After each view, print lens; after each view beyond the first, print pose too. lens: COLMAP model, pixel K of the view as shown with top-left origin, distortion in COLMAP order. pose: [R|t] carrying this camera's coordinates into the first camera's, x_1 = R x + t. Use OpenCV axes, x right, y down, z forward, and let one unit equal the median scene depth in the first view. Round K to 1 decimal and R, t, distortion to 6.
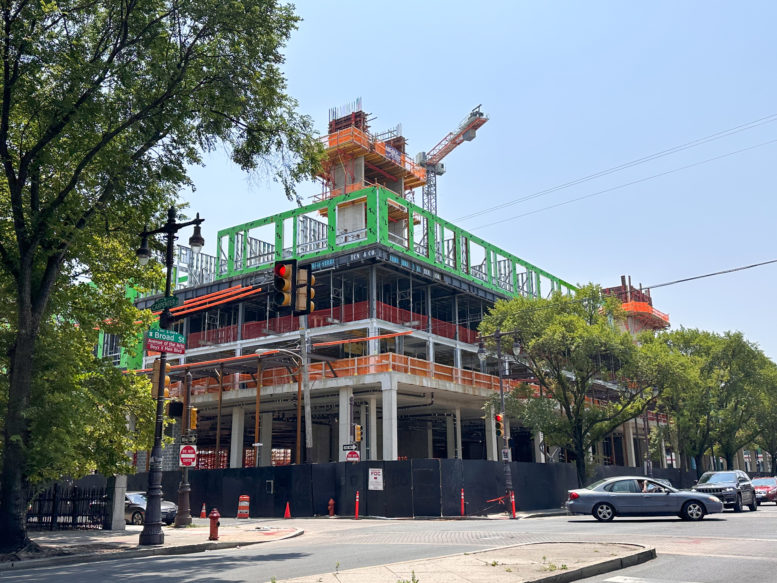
lens RADIAL K [[778.3, 0, 388.5], [0, 778.3, 291.5], [0, 0, 1]] dist [0.093746, 0.003721]
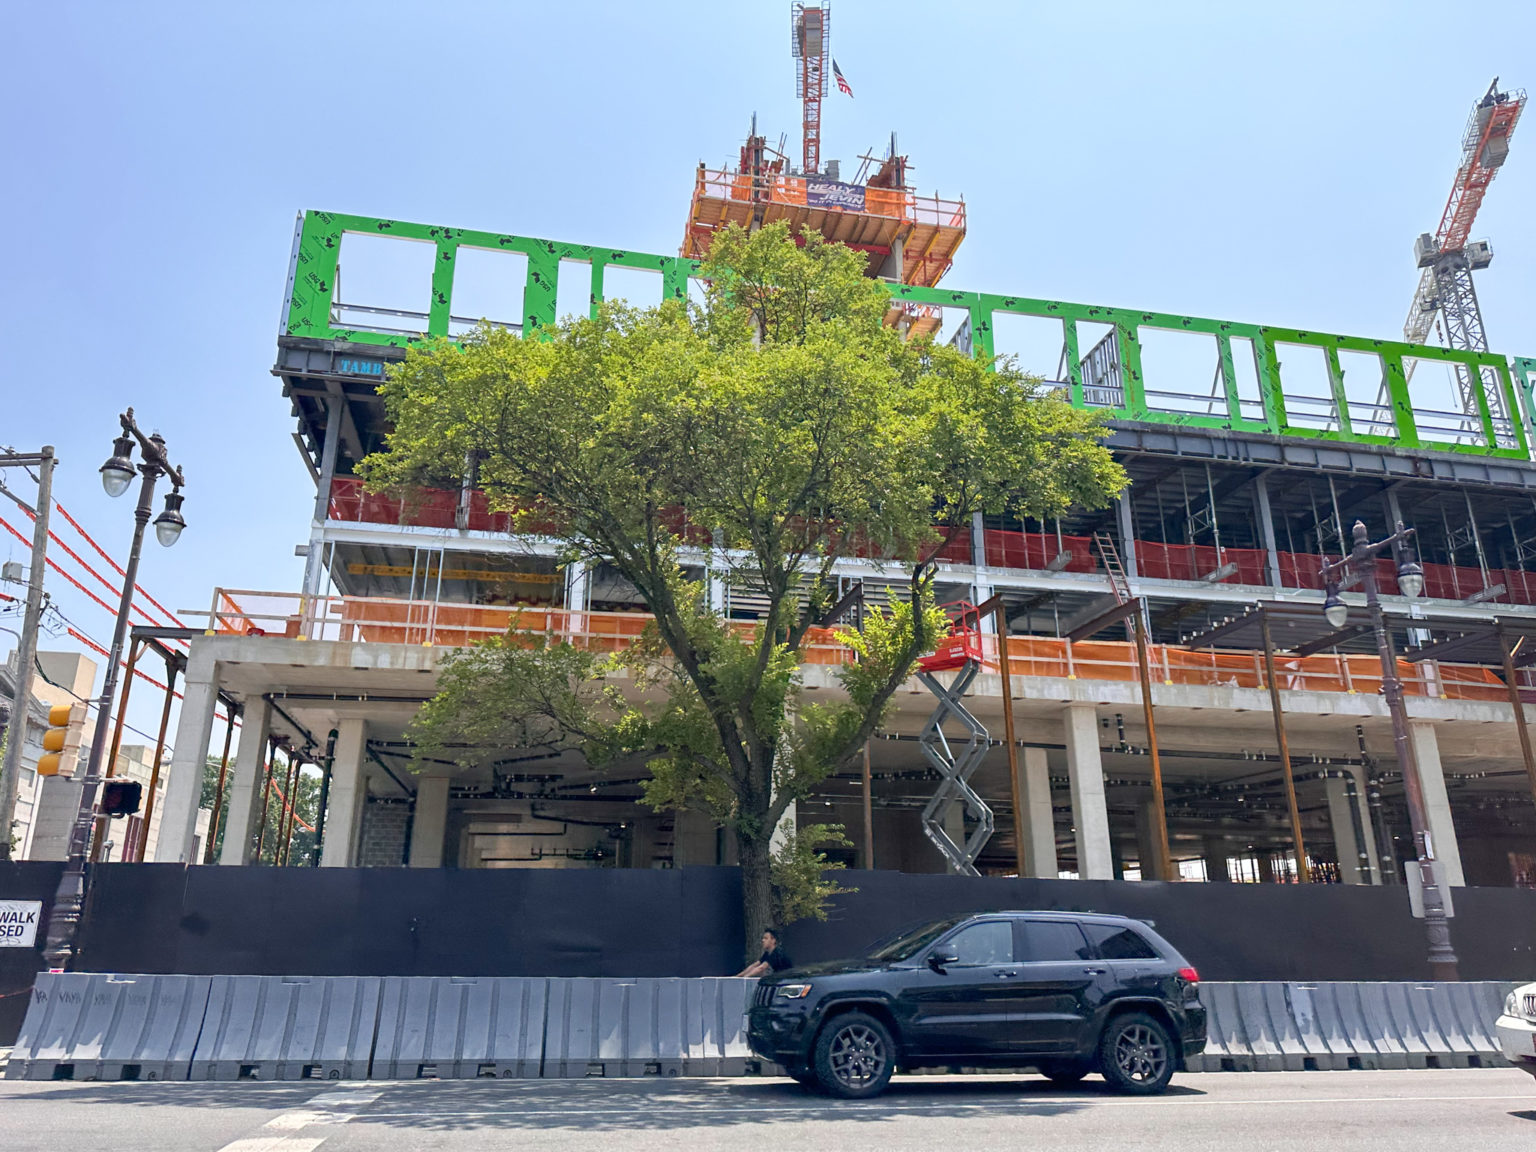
lens RADIAL K [[1146.6, 0, 767.1], [0, 1146.6, 555.0], [0, 0, 1]] dist [0.002184, 0.003317]
pose [[0.732971, -0.219015, -0.644039, 0.286090], [0.159143, 0.975689, -0.150679, 0.096667], [0.661383, 0.007949, 0.750006, 0.381213]]
